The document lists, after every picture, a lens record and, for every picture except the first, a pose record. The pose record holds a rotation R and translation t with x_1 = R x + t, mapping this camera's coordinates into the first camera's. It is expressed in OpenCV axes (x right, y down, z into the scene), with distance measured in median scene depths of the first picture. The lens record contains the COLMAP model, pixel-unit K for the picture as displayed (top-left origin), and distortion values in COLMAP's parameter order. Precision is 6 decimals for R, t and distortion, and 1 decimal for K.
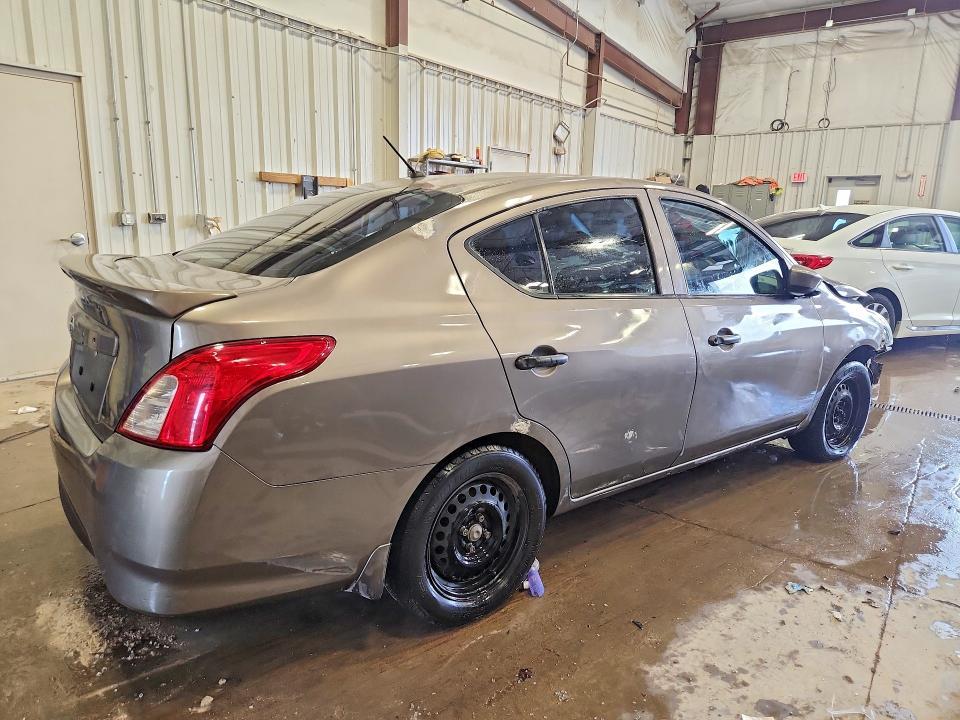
lens RADIAL K [[652.4, 0, 478.3], [0, 652.4, 342.4], [0, 0, 1]] dist [0.065202, -0.051936]
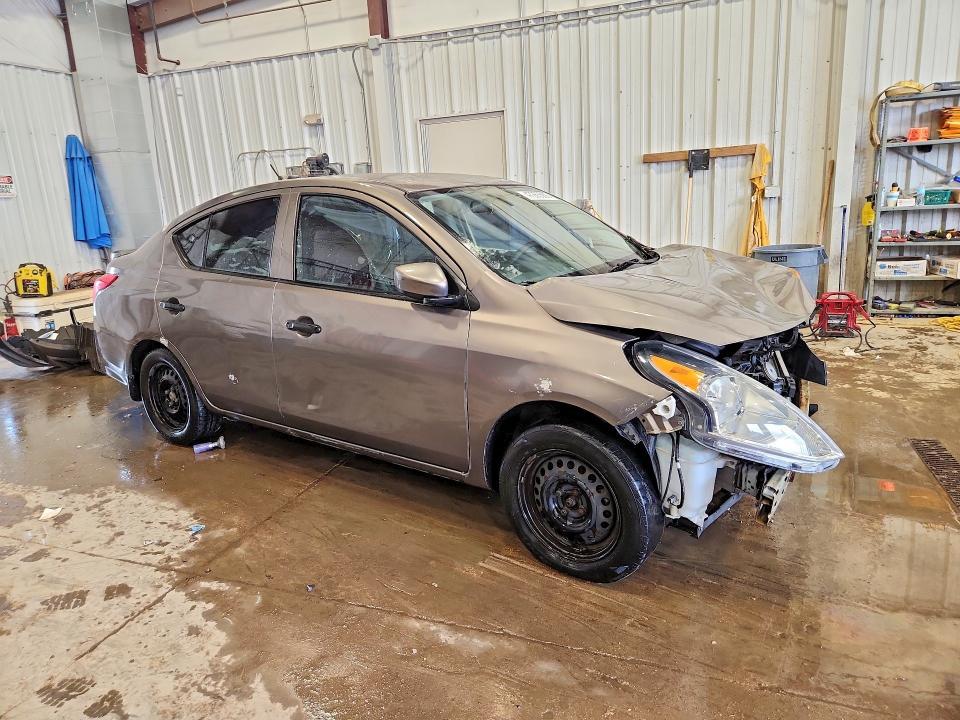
lens RADIAL K [[652.4, 0, 488.3], [0, 652.4, 351.0], [0, 0, 1]] dist [0.065202, -0.051936]
pose [[0.273367, 0.187062, -0.943546, 1.470679], [-0.119474, 0.979916, 0.159658, -0.177111], [0.954461, 0.069084, 0.290226, 0.980301]]
